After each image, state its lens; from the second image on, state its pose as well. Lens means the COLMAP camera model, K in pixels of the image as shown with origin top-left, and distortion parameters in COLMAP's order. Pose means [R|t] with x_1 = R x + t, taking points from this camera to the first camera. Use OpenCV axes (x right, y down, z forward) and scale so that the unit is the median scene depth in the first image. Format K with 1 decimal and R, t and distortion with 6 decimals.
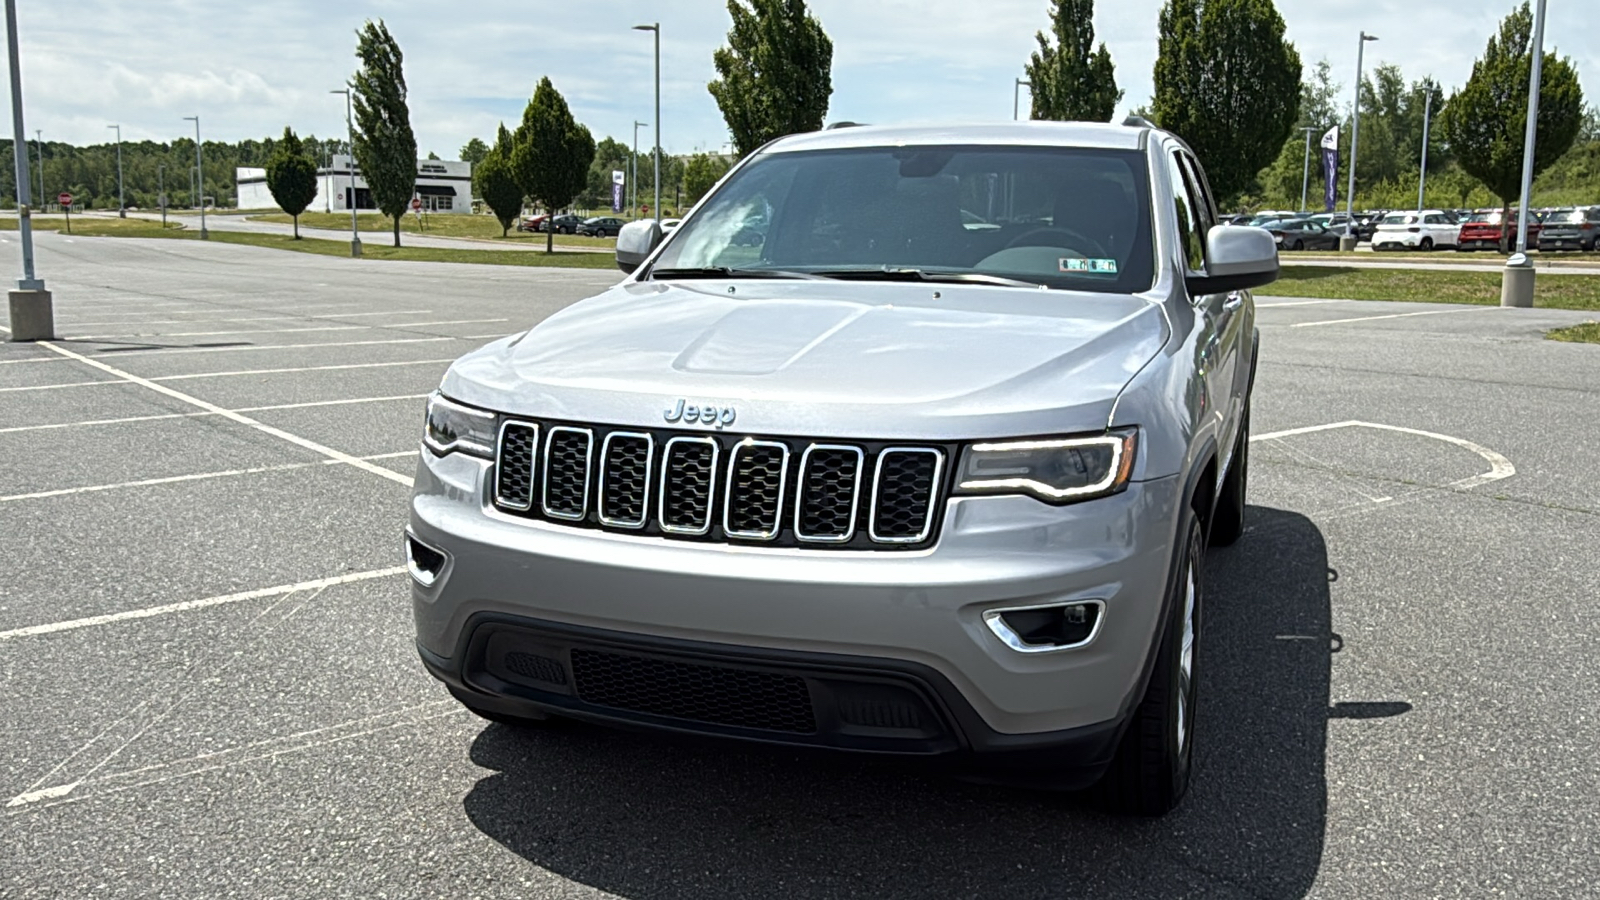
lens RADIAL K [[1382.9, 0, 803.0], [0, 1382.9, 443.1], [0, 0, 1]] dist [0.005925, -0.014177]
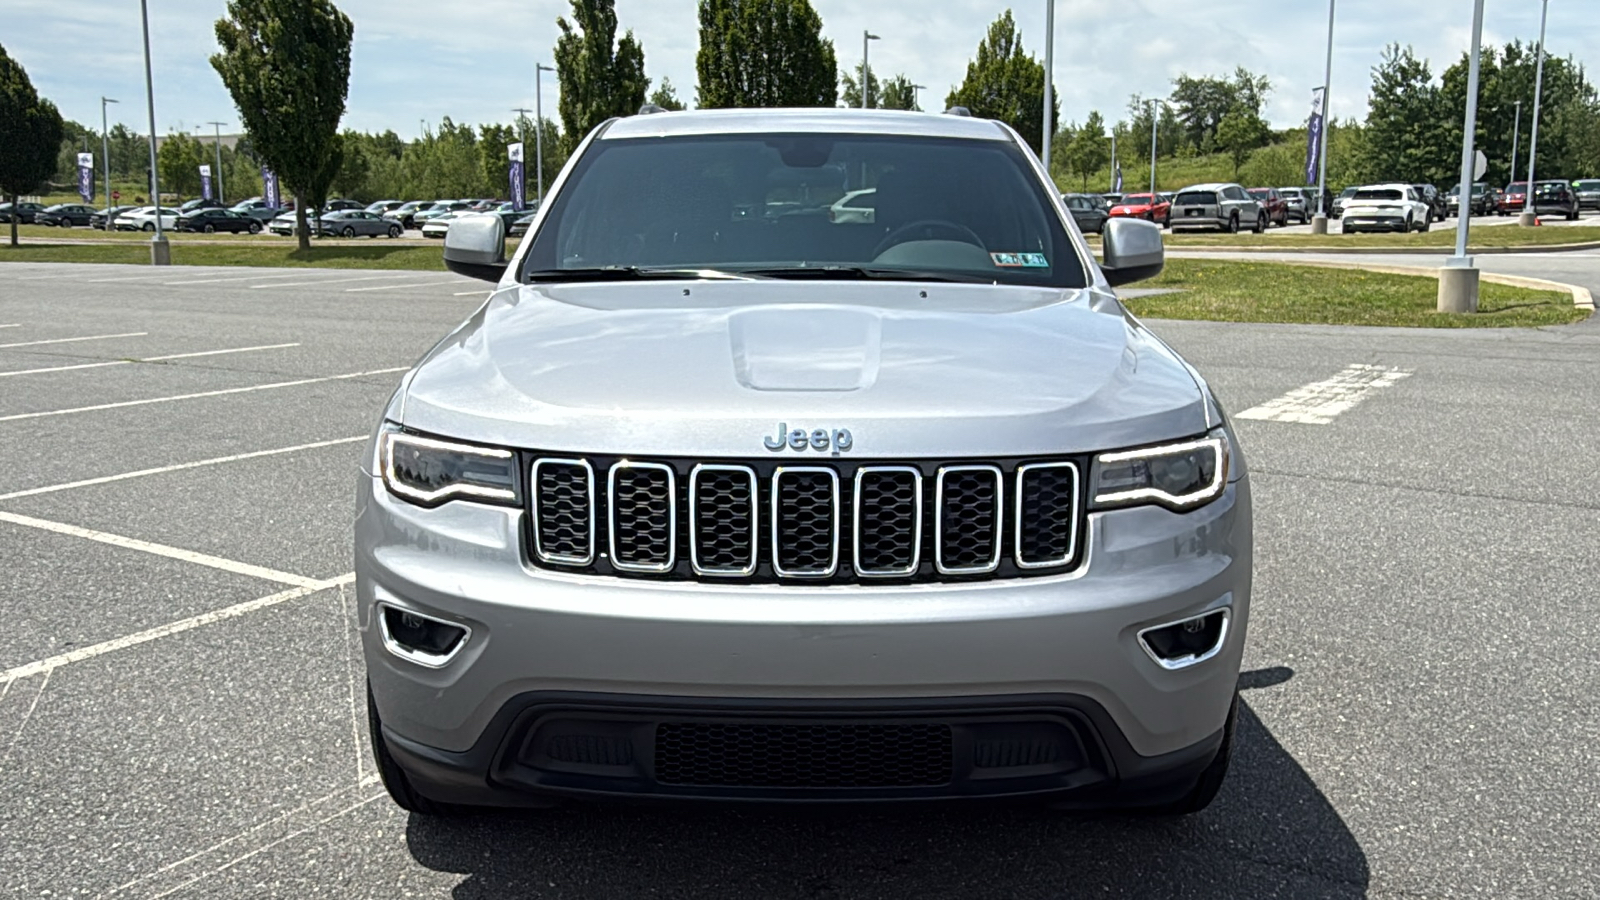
lens RADIAL K [[1382.9, 0, 803.0], [0, 1382.9, 443.1], [0, 0, 1]] dist [0.005925, -0.014177]
pose [[0.938953, -0.058841, 0.338975, -0.276500], [0.055766, 0.998267, 0.018815, -0.025985], [-0.339495, 0.001237, 0.940607, 0.132454]]
